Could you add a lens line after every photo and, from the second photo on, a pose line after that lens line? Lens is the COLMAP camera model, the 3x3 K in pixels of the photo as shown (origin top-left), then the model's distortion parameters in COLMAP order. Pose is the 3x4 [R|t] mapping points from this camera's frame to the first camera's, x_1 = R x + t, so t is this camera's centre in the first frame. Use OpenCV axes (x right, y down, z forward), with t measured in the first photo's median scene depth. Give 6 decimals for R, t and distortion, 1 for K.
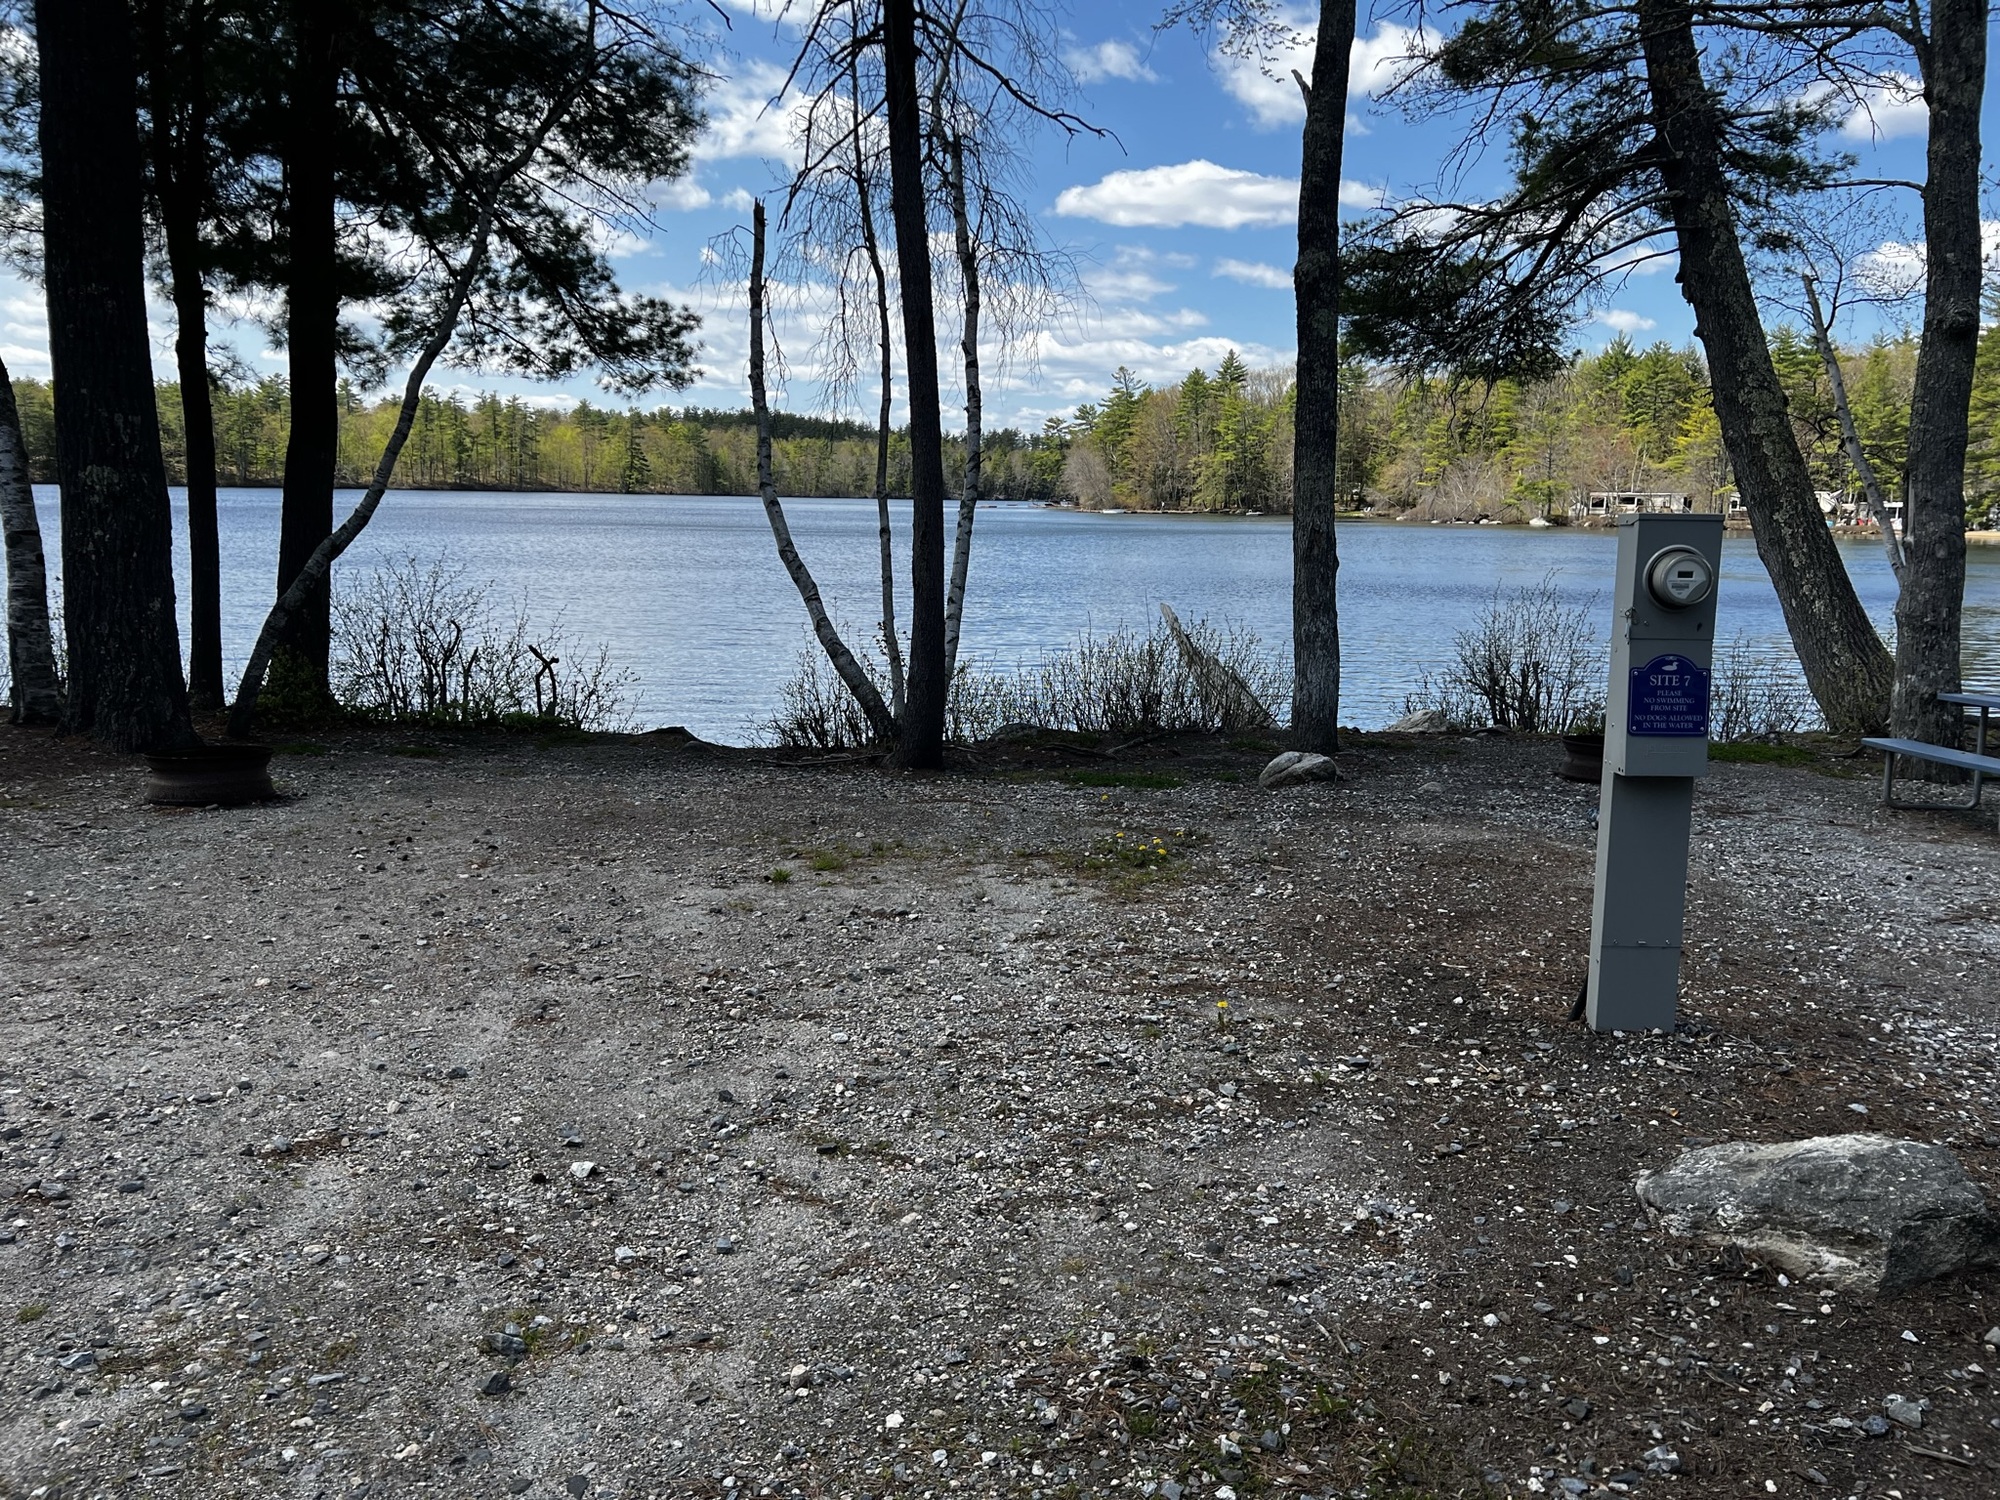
lens RADIAL K [[1490.9, 0, 993.8], [0, 1490.9, 741.3], [0, 0, 1]] dist [0.032088, -0.040342]
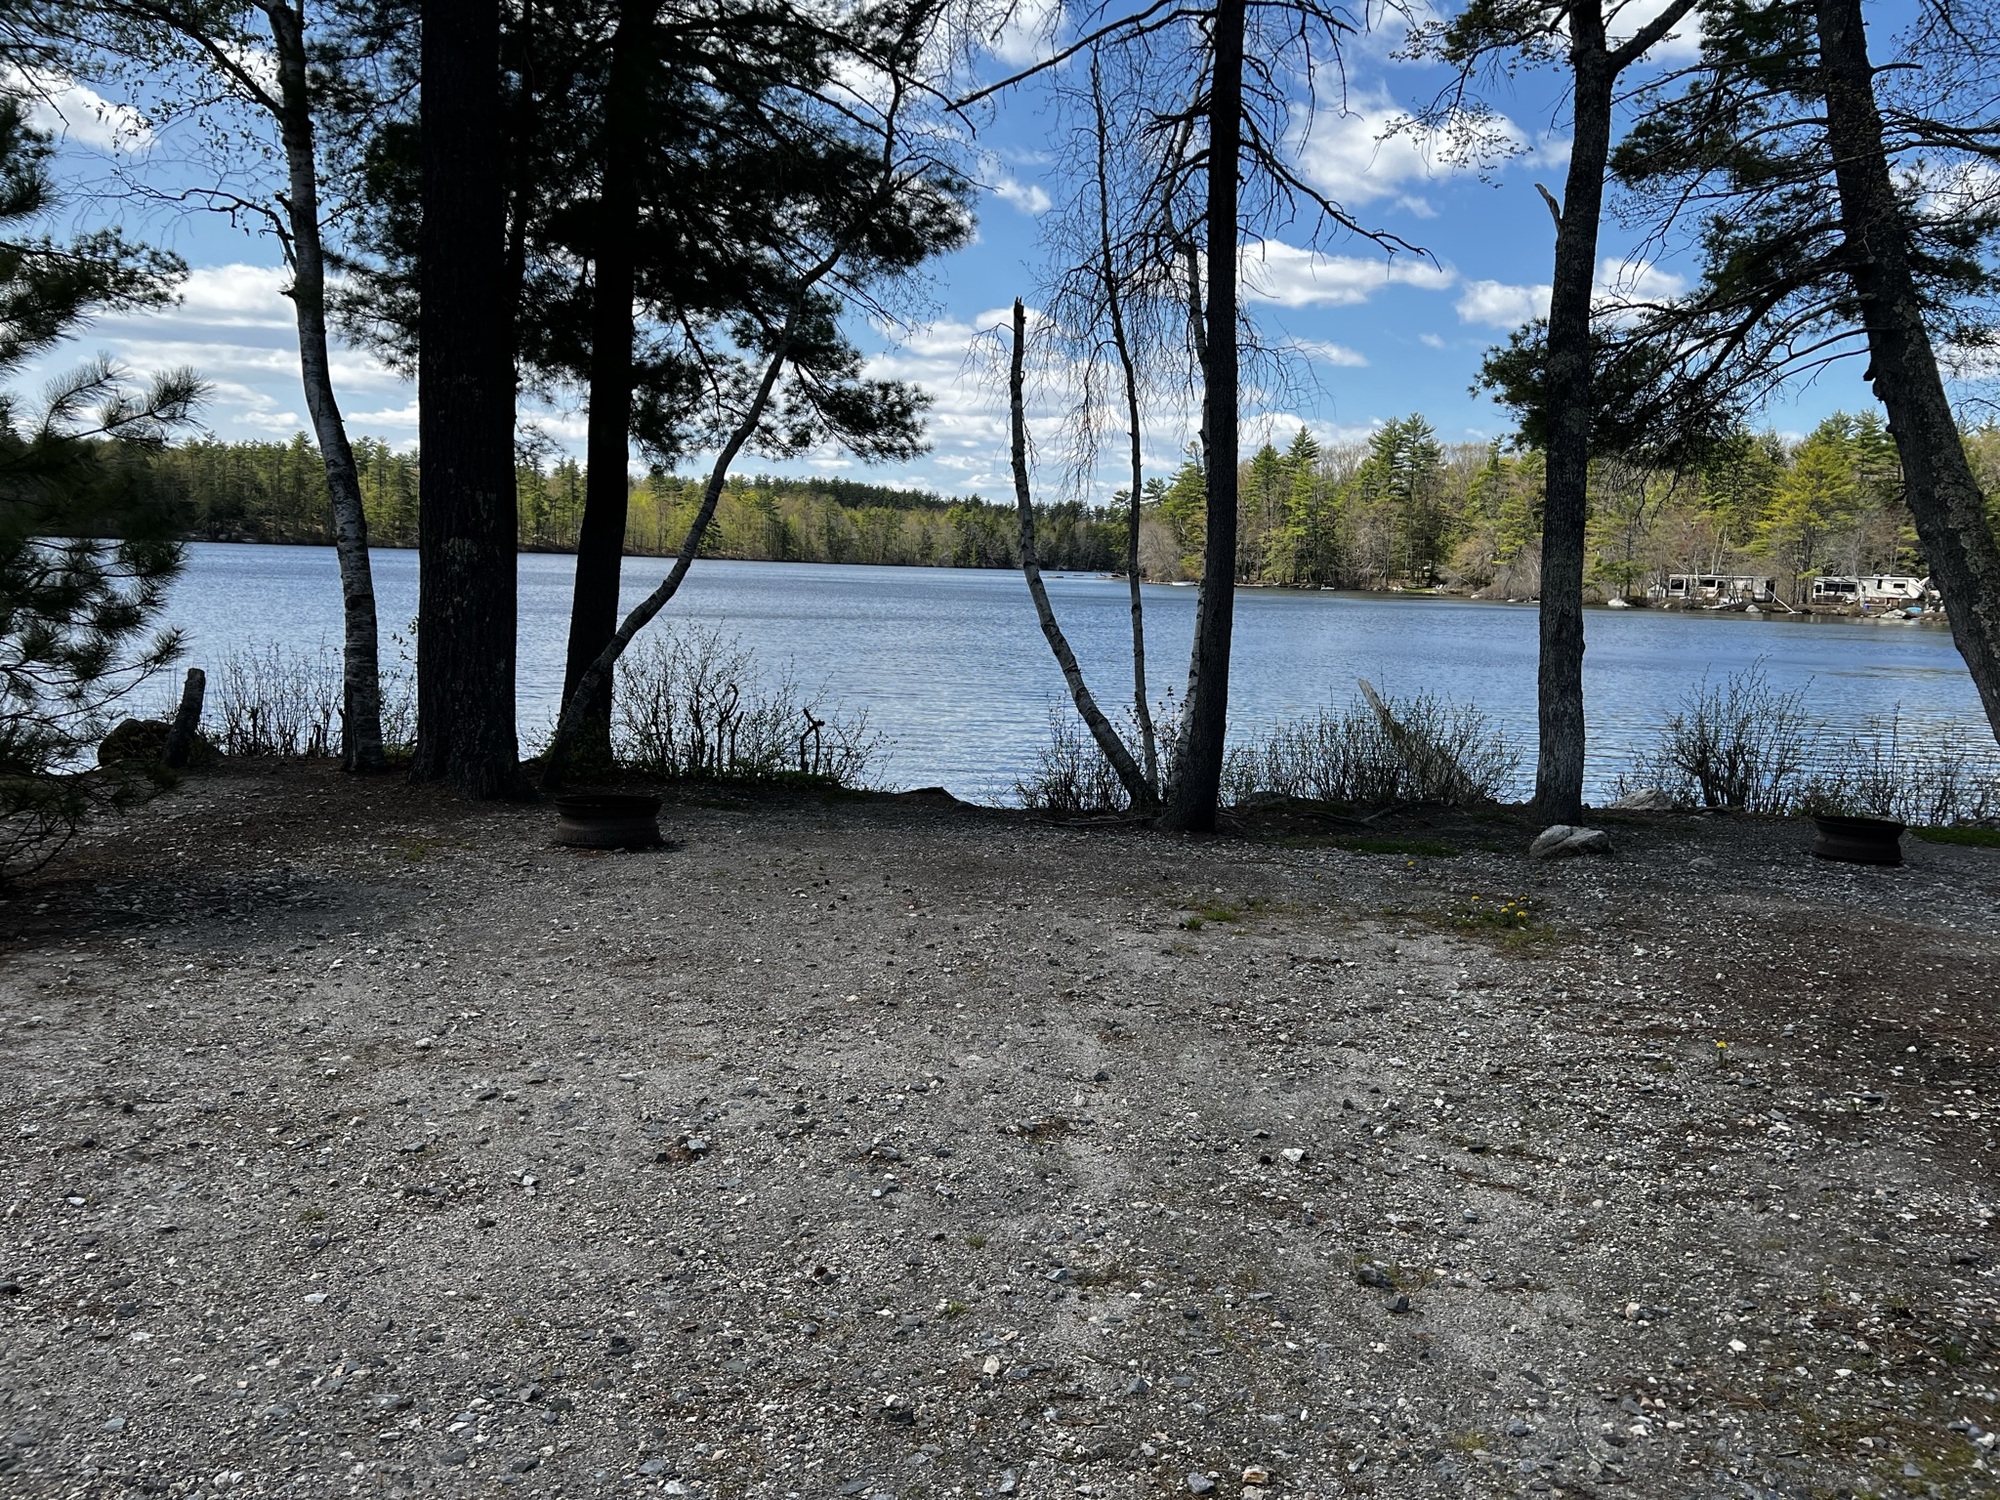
lens RADIAL K [[1490.9, 0, 986.9], [0, 1490.9, 747.8], [0, 0, 1]] dist [0.032088, -0.040342]
pose [[0.998860, 0.022353, -0.042183, -0.104540], [-0.024085, 0.998868, -0.041012, 0.003629], [0.041218, 0.041981, 0.998268, -0.047095]]
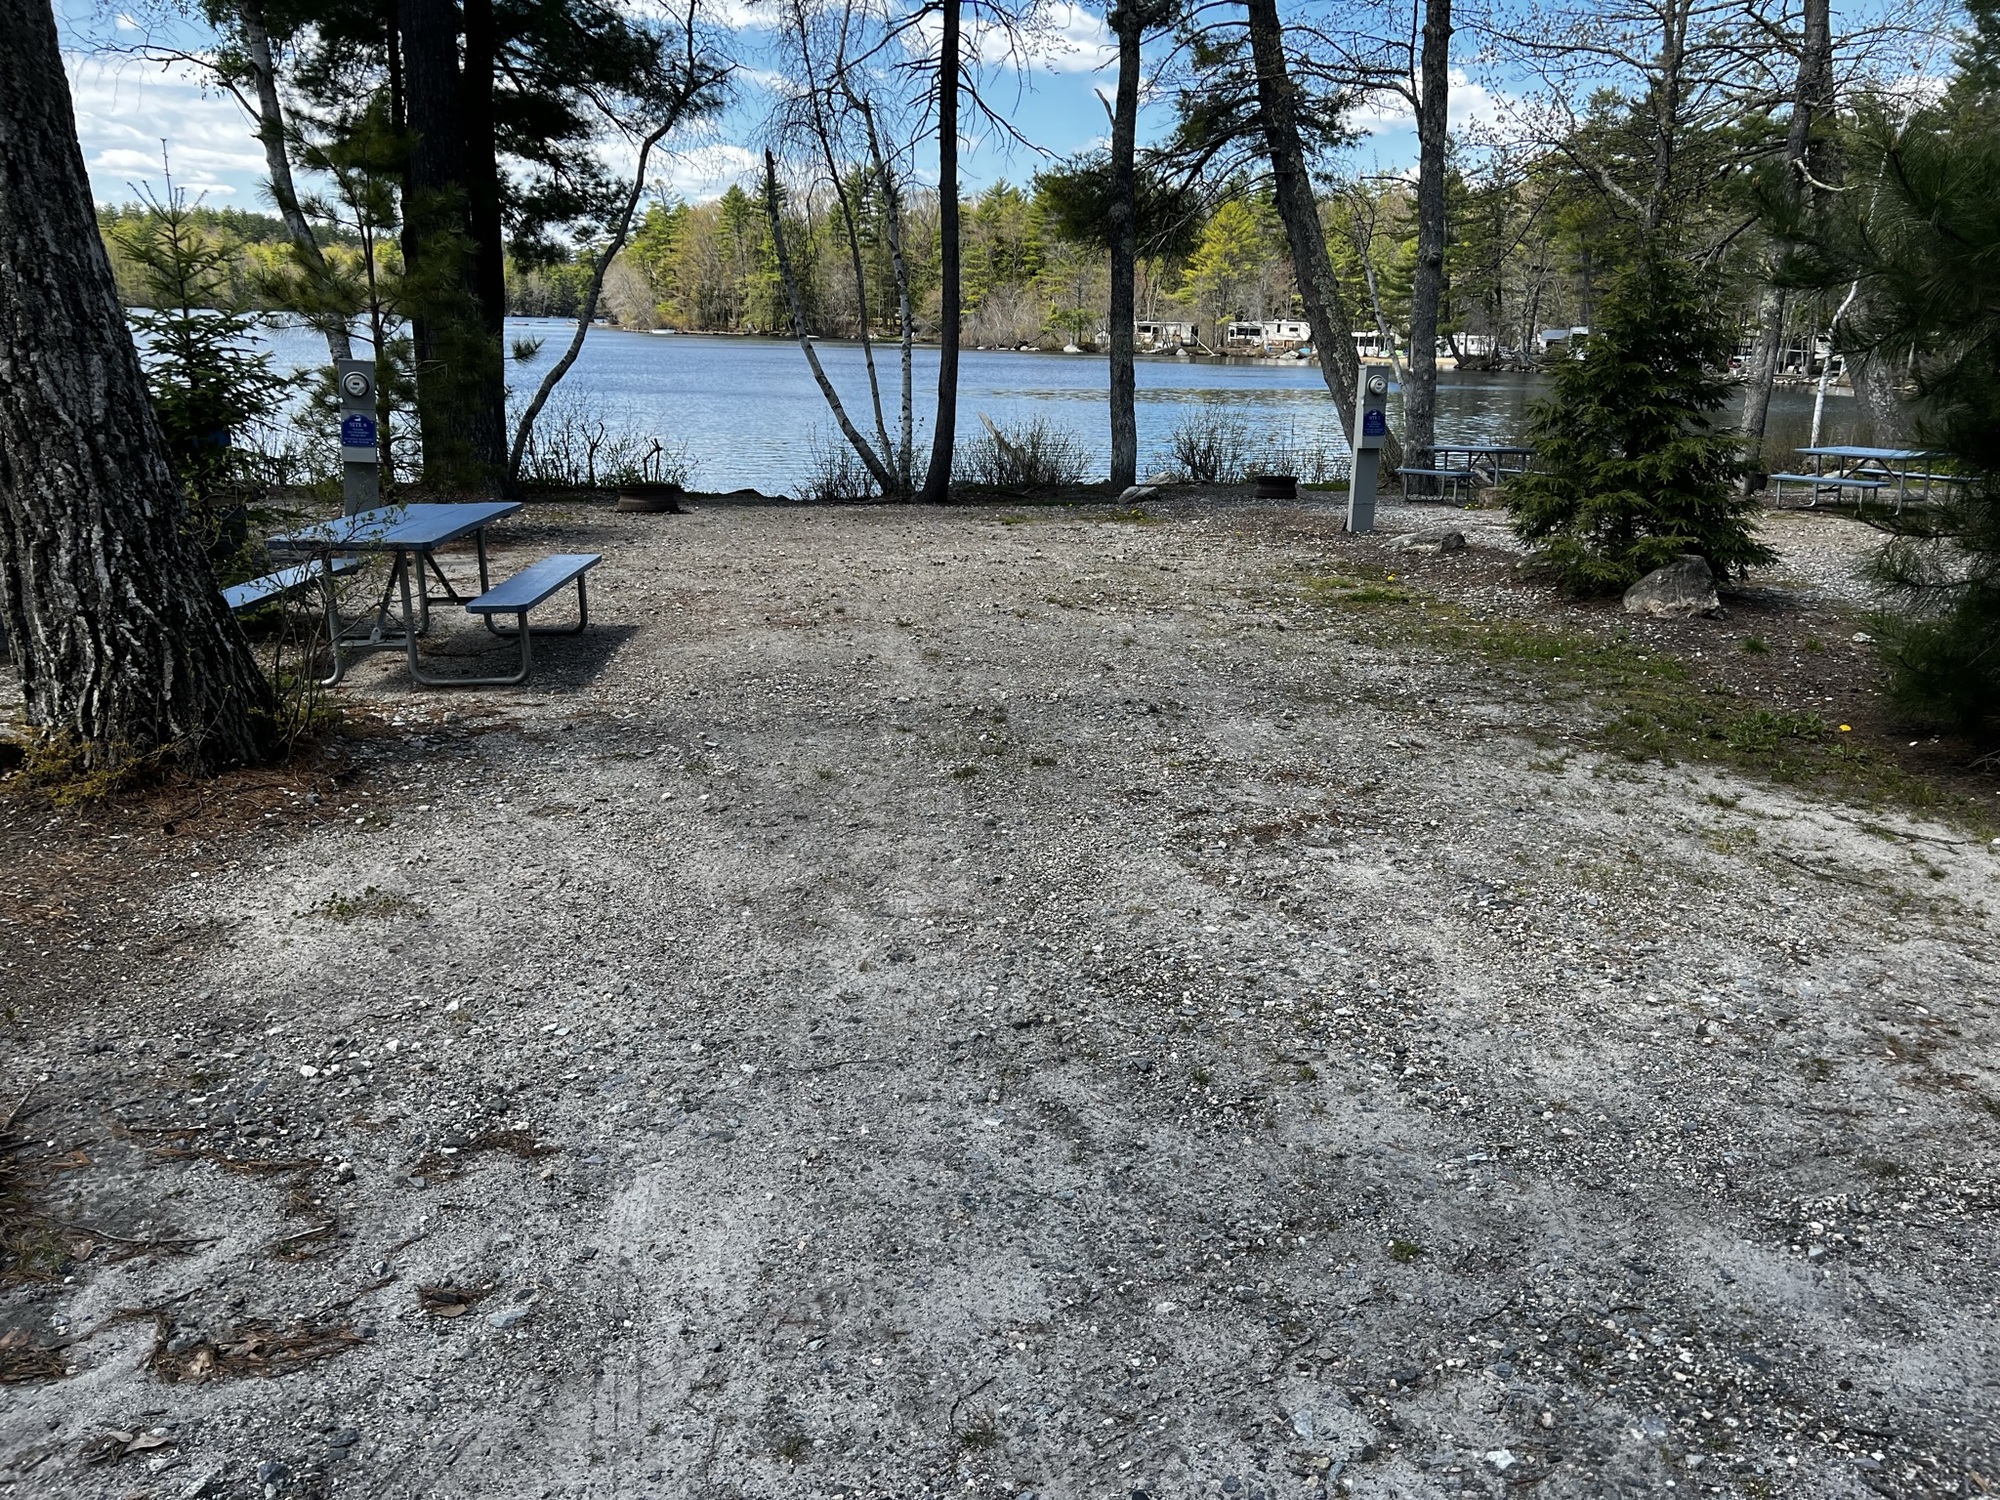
lens RADIAL K [[1490.9, 0, 1008.6], [0, 1490.9, 755.9], [0, 0, 1]] dist [0.032088, -0.040342]
pose [[0.949728, -0.076783, 0.303513, -0.363850], [0.038907, 0.990890, 0.128932, 0.063493], [-0.310648, -0.110641, 0.944064, -0.515043]]
